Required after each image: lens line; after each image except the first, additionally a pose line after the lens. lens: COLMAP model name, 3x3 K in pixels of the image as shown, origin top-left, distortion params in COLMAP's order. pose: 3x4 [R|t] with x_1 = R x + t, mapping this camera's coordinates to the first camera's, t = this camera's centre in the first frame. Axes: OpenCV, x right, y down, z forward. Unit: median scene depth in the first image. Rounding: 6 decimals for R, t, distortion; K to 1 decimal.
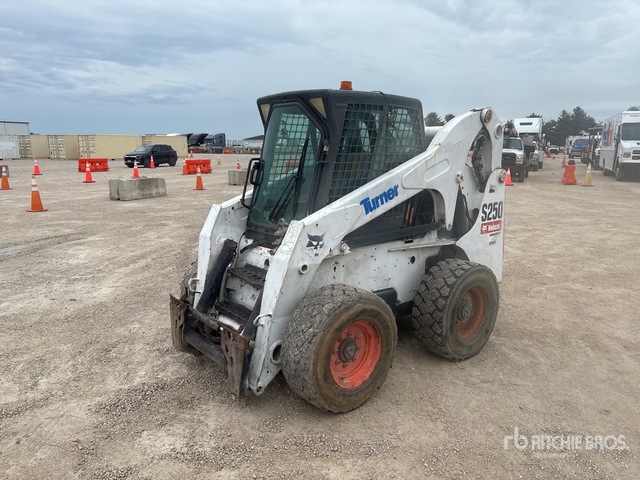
lens RADIAL K [[472.2, 0, 320.0], [0, 472.2, 240.0], [0, 0, 1]] dist [-0.000141, -0.001134]
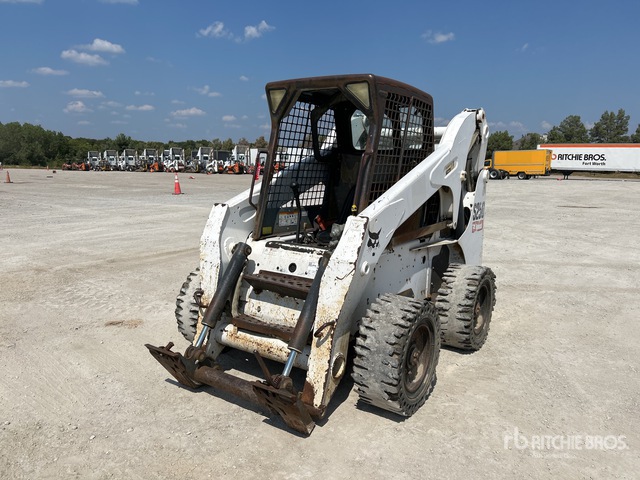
lens RADIAL K [[472.2, 0, 320.0], [0, 472.2, 240.0], [0, 0, 1]] dist [-0.000141, -0.001134]
pose [[0.954326, -0.022103, 0.297950, -0.304325], [0.030963, 0.999207, -0.025048, 0.019270], [-0.297160, 0.033129, 0.954253, 0.136283]]
